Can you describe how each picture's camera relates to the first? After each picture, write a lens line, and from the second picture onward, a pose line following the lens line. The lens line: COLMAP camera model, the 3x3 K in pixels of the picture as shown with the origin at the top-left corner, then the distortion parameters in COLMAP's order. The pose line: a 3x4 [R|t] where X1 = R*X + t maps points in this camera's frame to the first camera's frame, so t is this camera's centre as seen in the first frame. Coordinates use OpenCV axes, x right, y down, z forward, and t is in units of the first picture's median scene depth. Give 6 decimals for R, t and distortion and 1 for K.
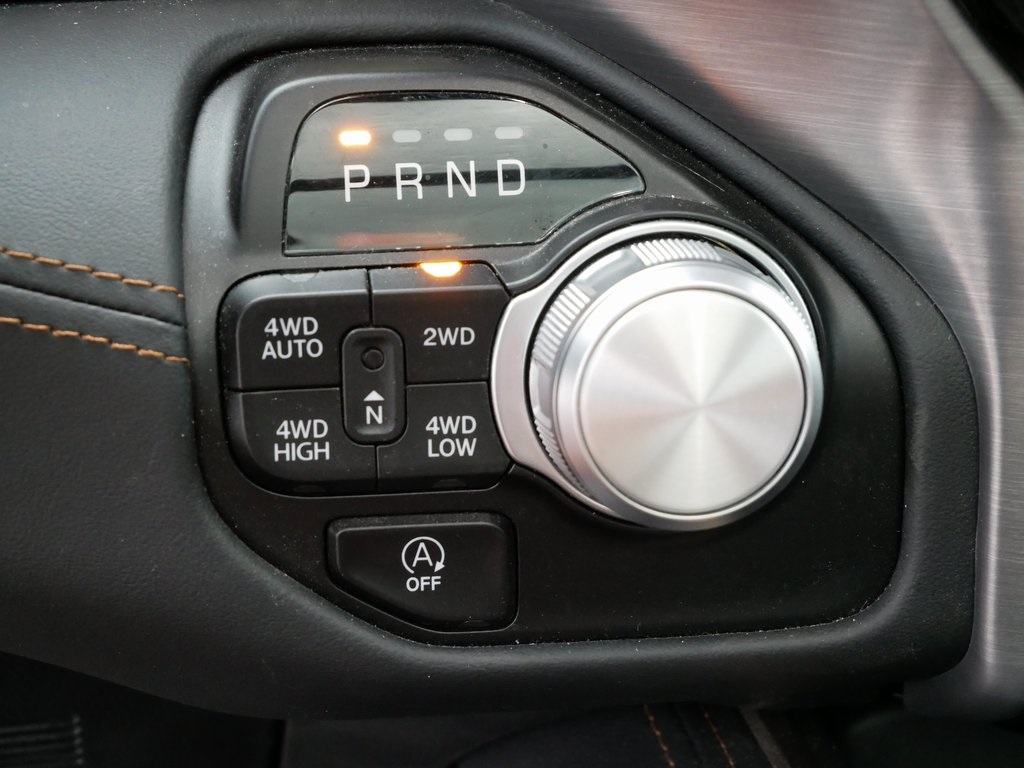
lens RADIAL K [[1915.4, 0, 512.2], [0, 1915.4, 384.2], [0, 0, 1]] dist [-0.011837, 0.000000]
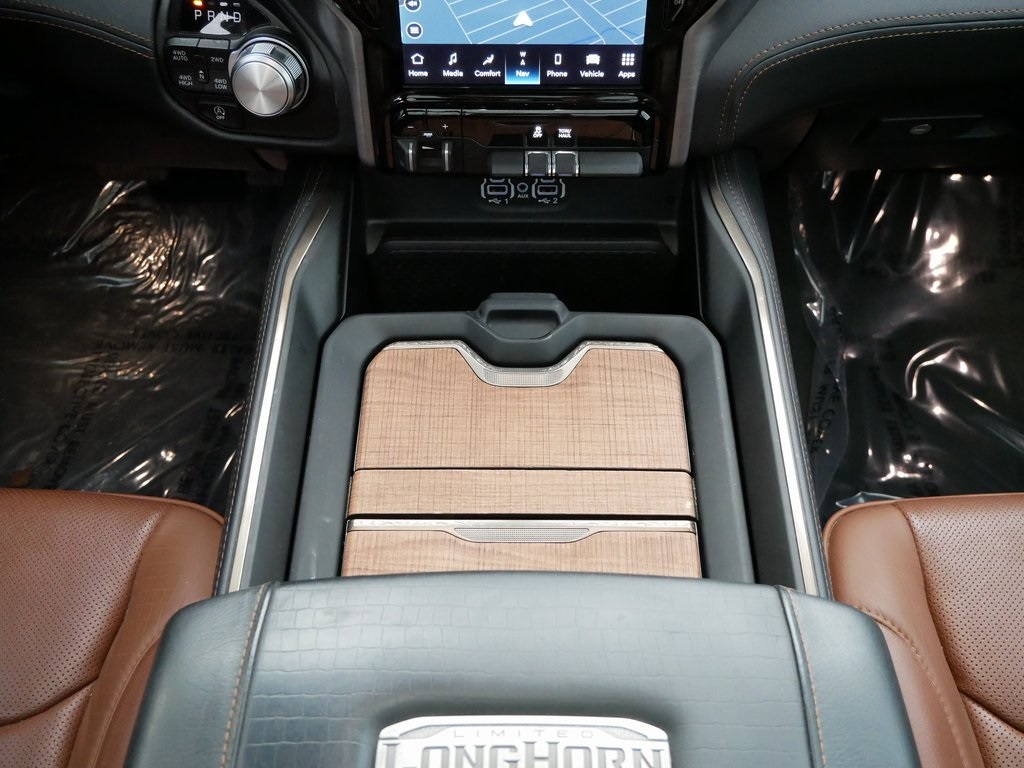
lens RADIAL K [[1007.1, 0, 520.8], [0, 1007.1, 387.3], [0, 0, 1]] dist [-0.013400, 0.000000]
pose [[0.970344, 0.191185, -0.147923, 1.037420], [-0.102182, 0.878987, 0.465769, -0.470553], [0.219070, -0.436841, 0.872455, -1.021740]]
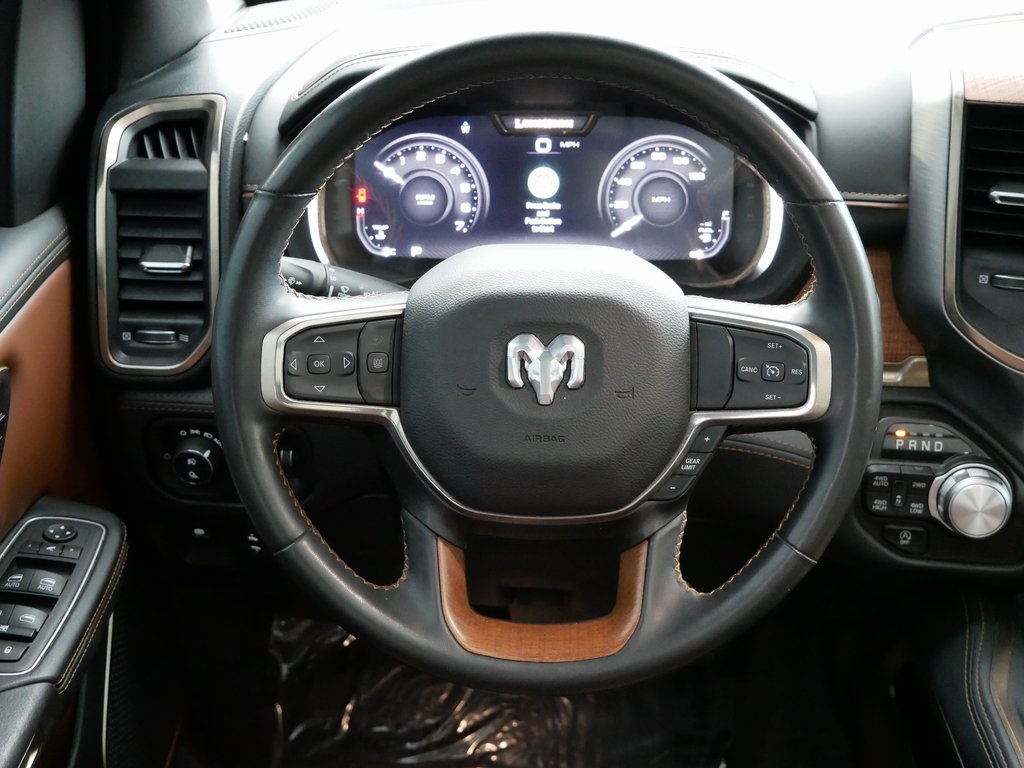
lens RADIAL K [[1466.8, 0, 511.6], [0, 1466.8, 389.9], [0, 0, 1]] dist [0.032618, 0.000000]
pose [[0.967568, 0.109060, -0.227854, -0.183425], [-0.102930, 0.993937, 0.038654, -0.261674], [0.230689, -0.013947, 0.972928, -2.308993]]
